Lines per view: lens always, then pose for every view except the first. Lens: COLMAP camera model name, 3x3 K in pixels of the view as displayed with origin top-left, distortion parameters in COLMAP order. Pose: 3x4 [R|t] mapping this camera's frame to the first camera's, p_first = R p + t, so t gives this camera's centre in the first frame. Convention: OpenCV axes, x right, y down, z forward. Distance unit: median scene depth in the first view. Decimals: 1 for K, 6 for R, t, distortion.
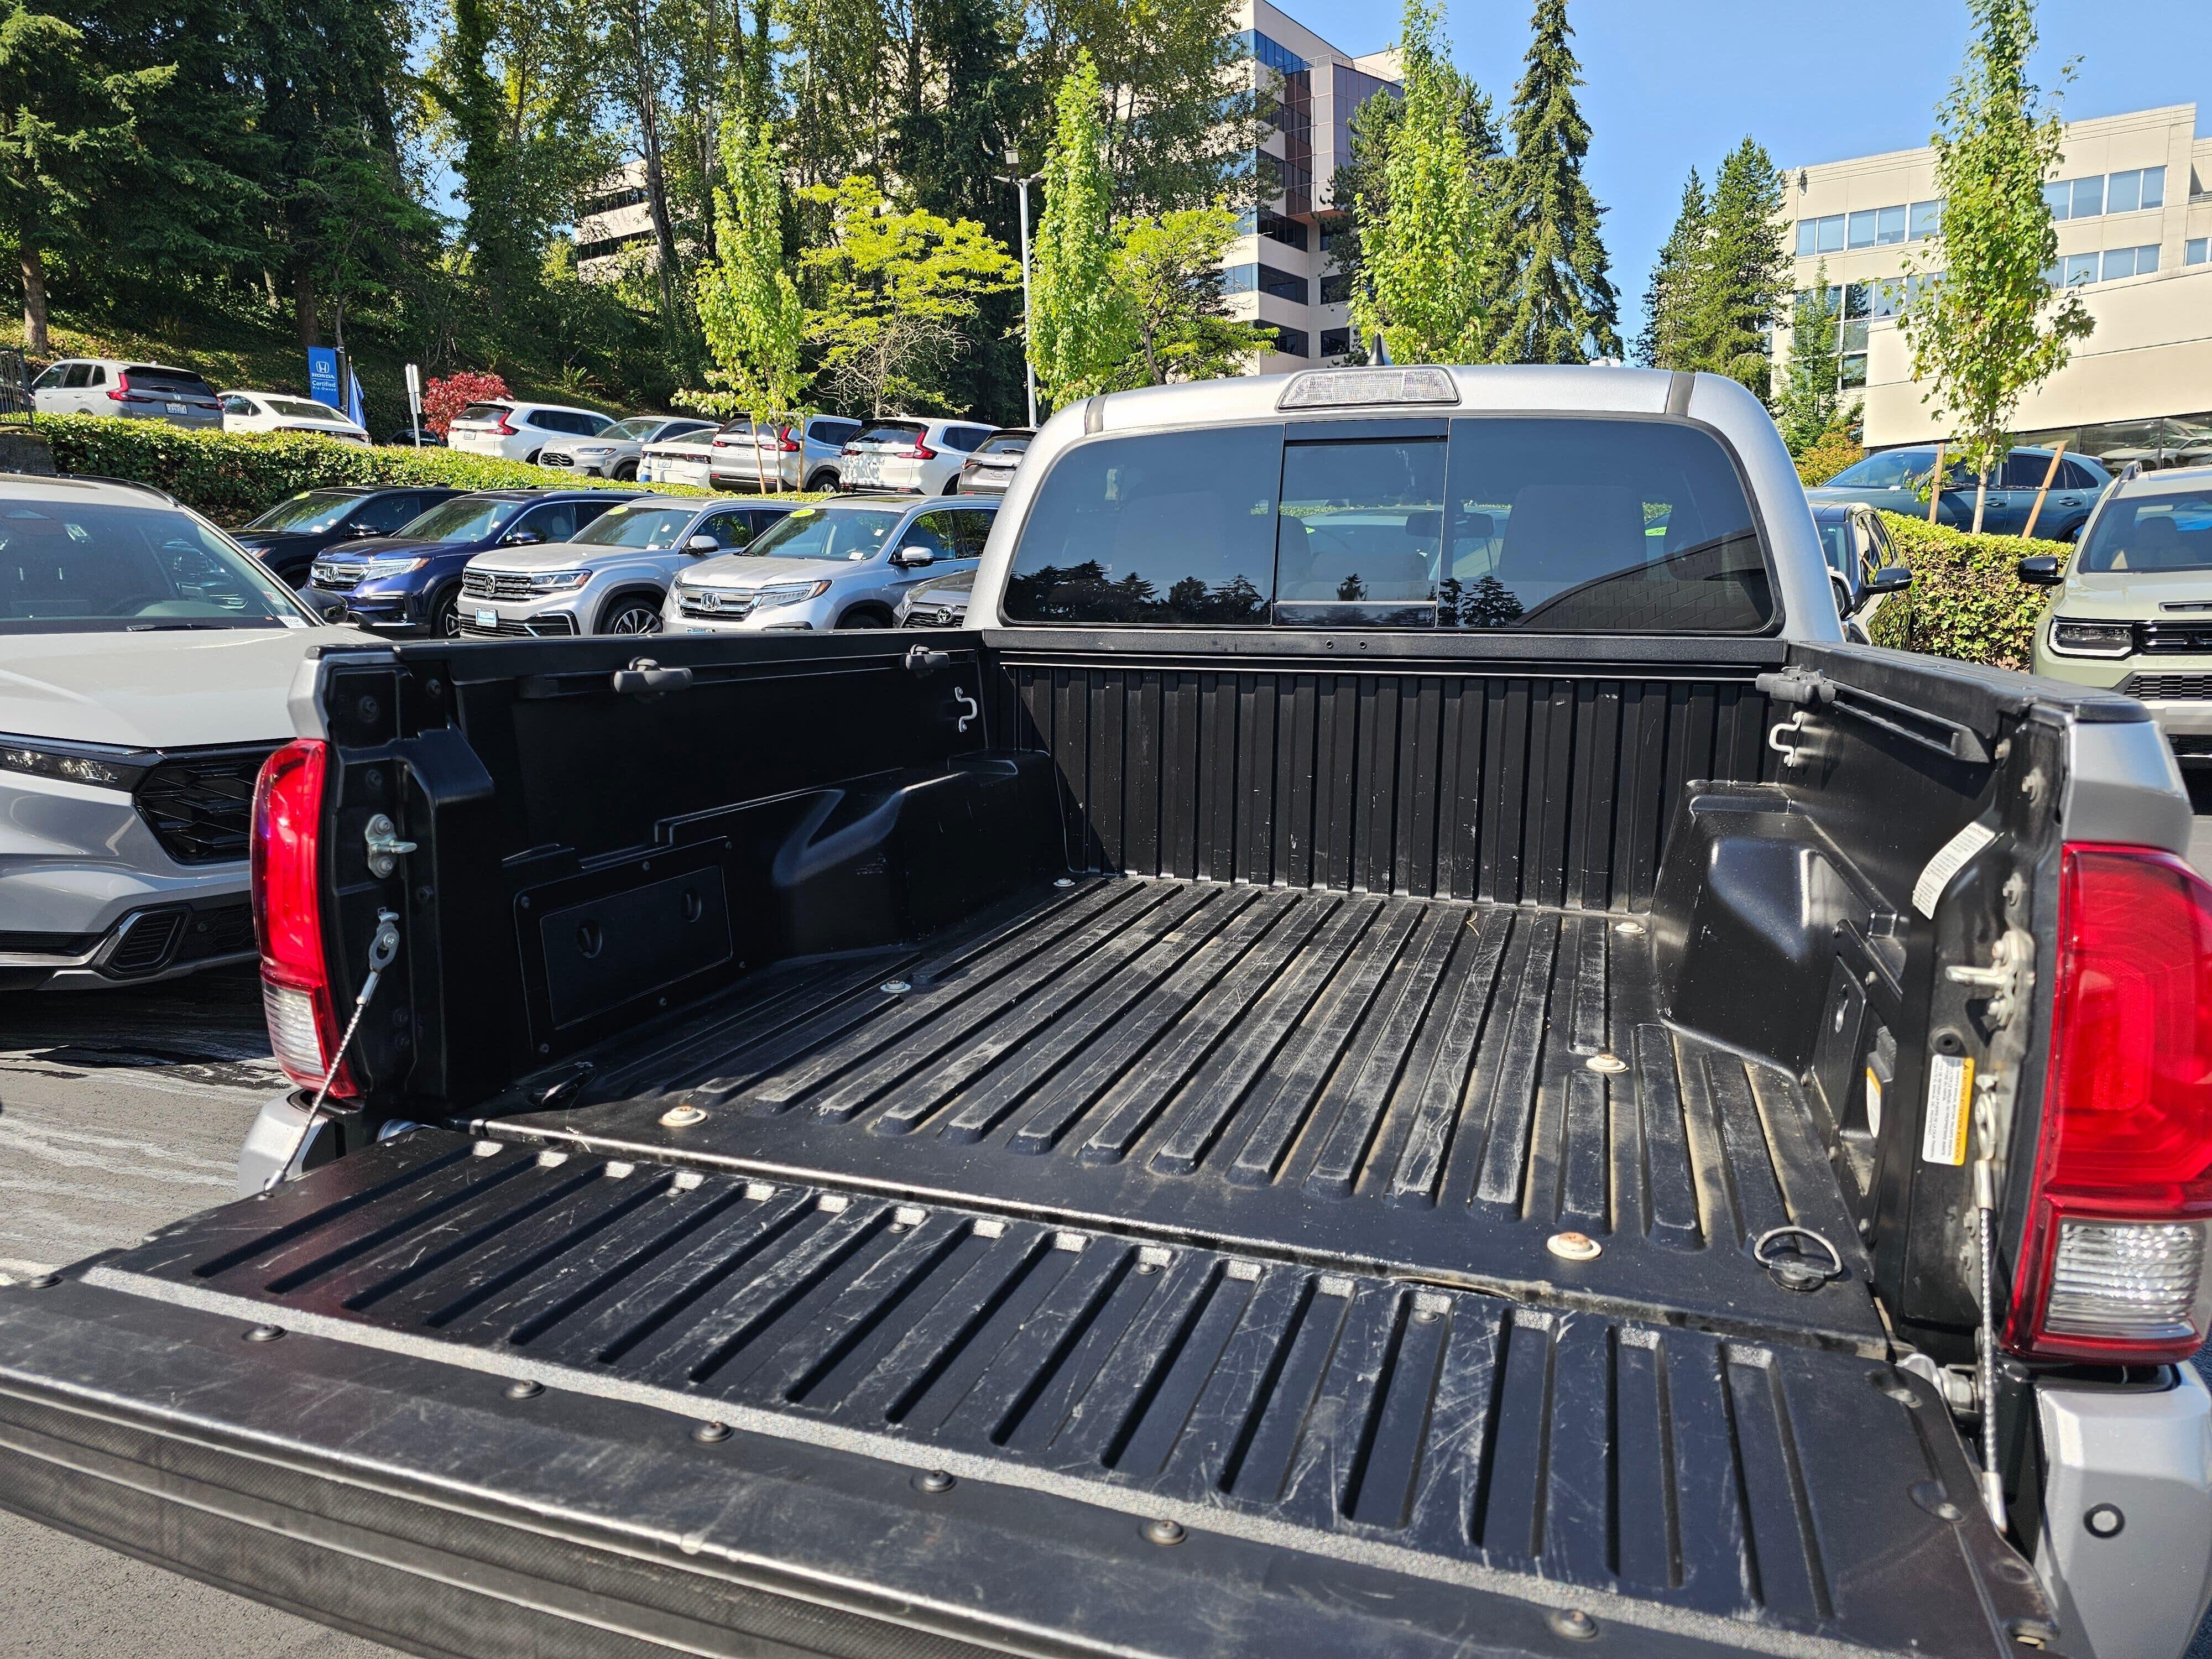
lens RADIAL K [[1452.1, 0, 1104.3], [0, 1452.1, 845.1], [0, 0, 1]] dist [0.044997, -0.034292]
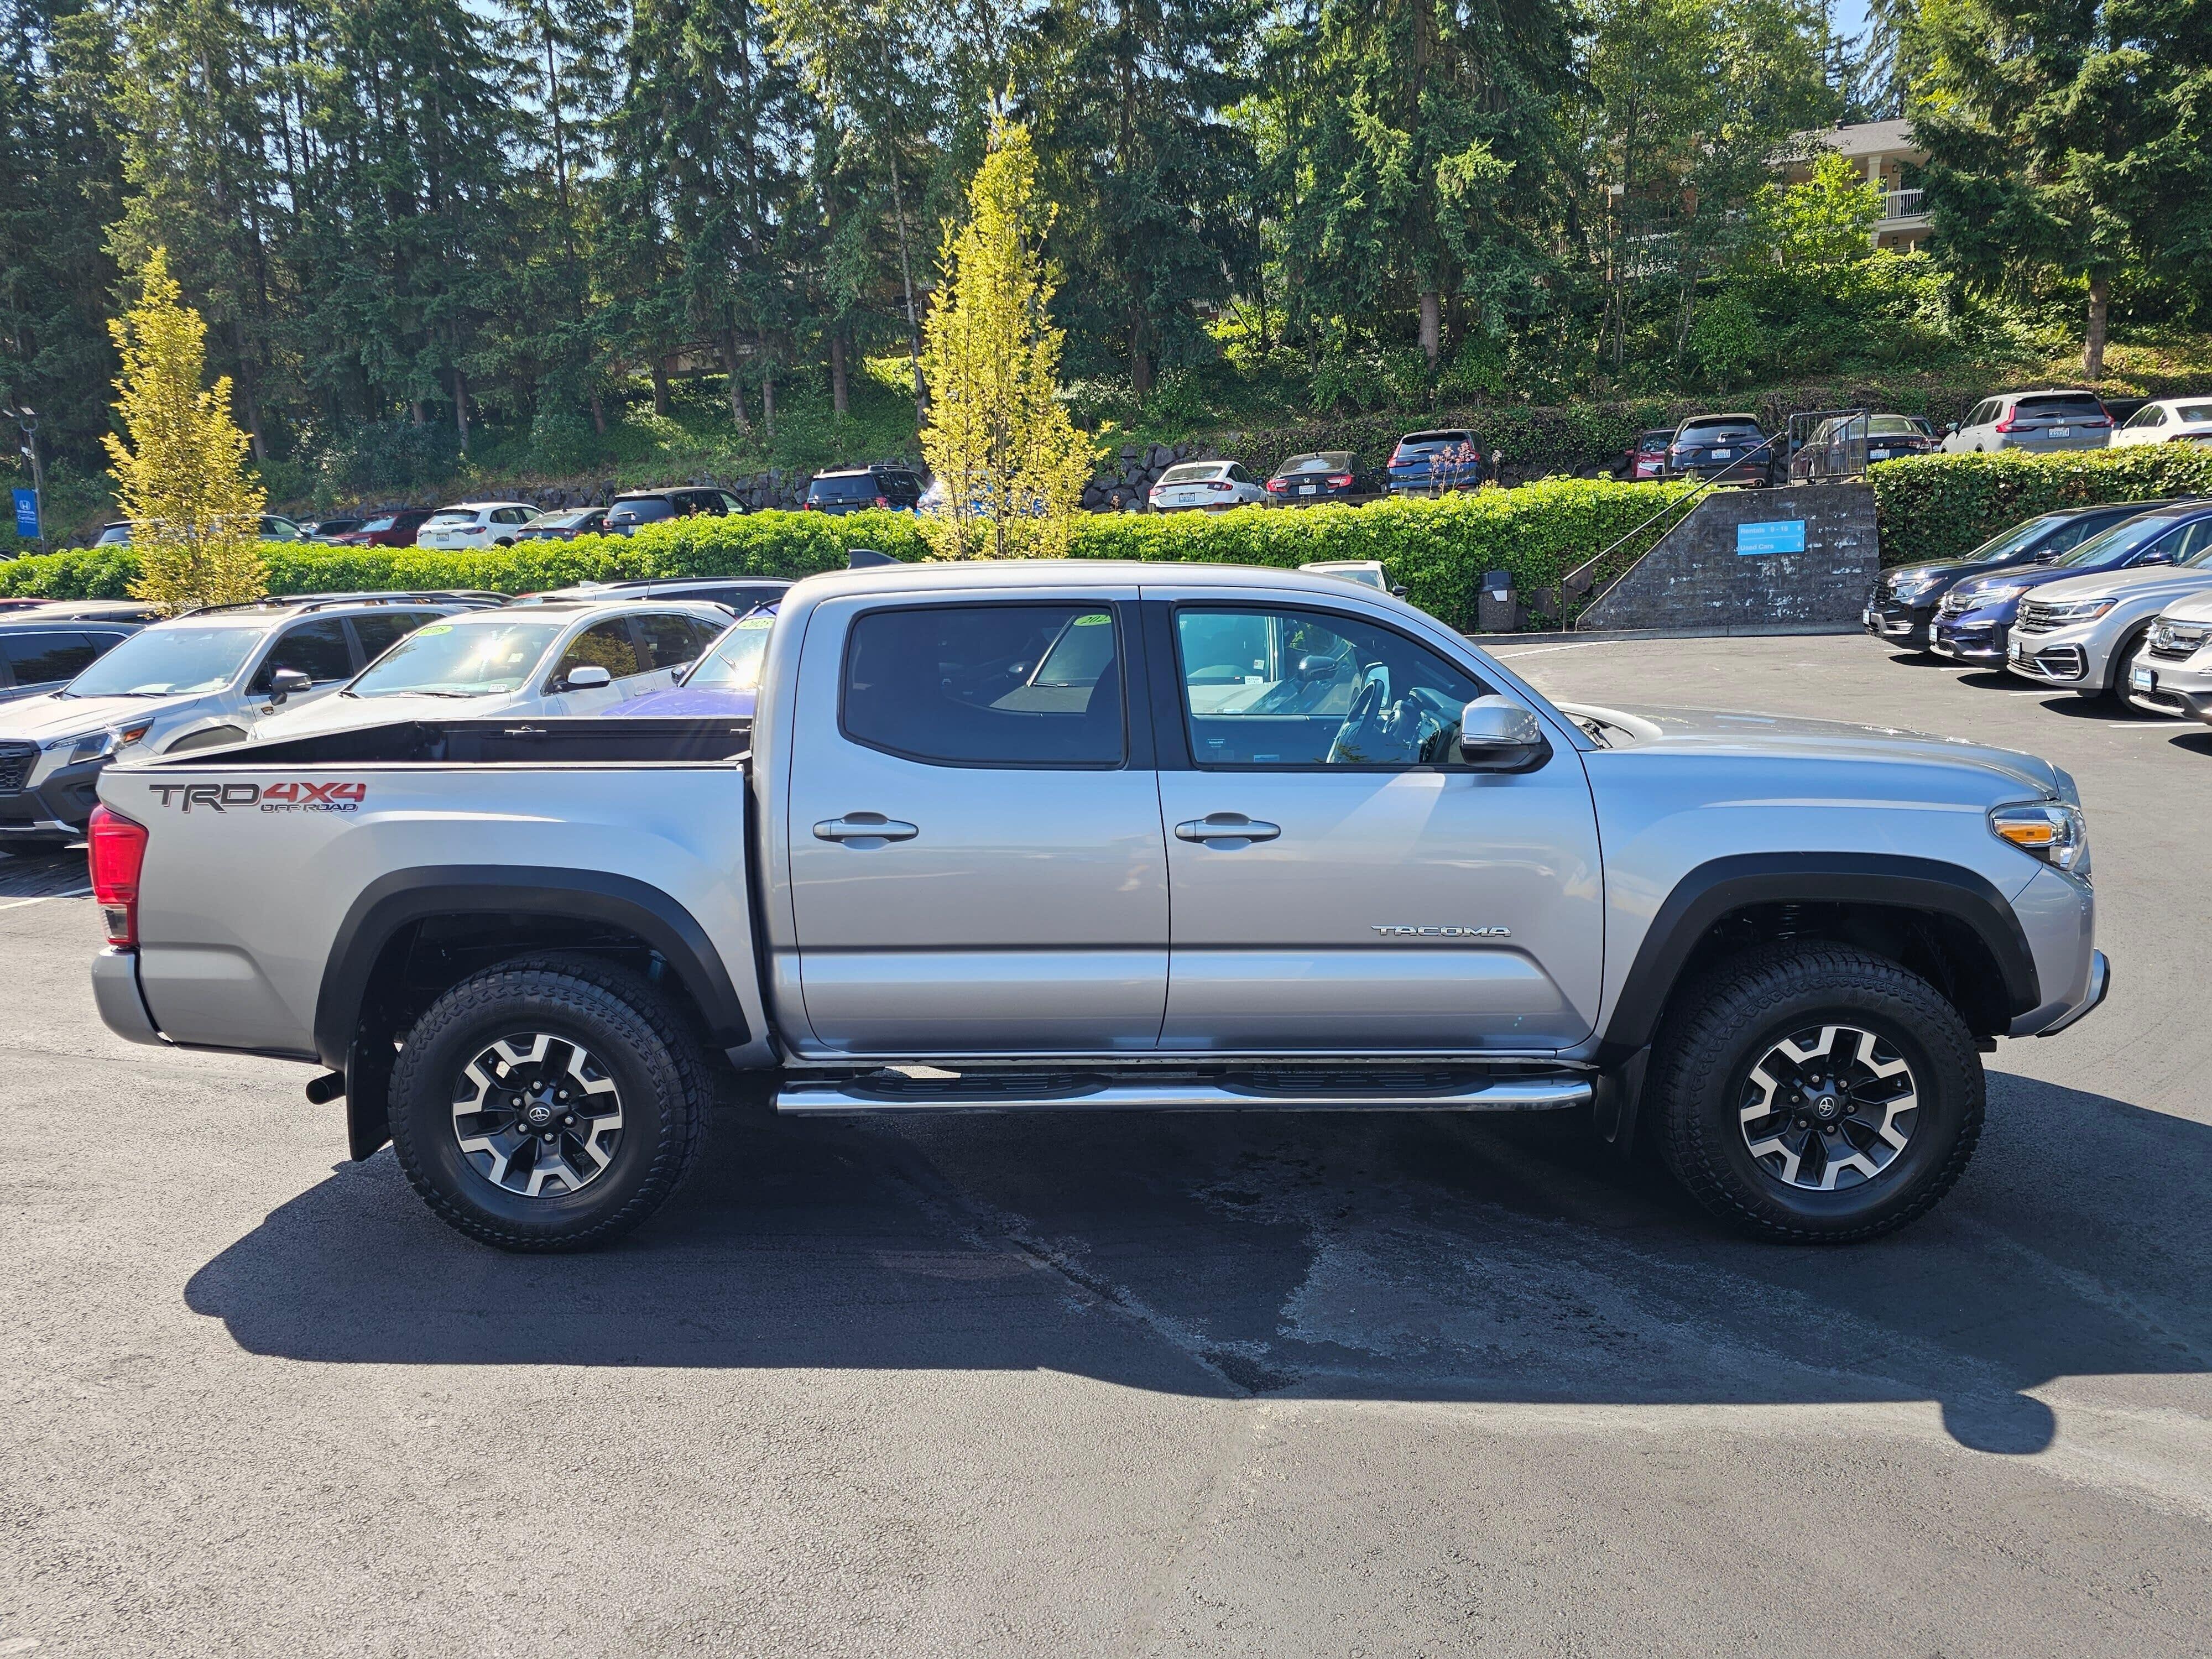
lens RADIAL K [[1497.4, 0, 1113.4], [0, 1497.4, 853.0], [0, 0, 1]] dist [0.030733, -0.024194]
pose [[0.289299, 0.140494, -0.946872, 0.149531], [-0.140831, 0.984654, 0.103072, -0.018412], [0.946822, 0.103531, 0.304646, 0.065709]]
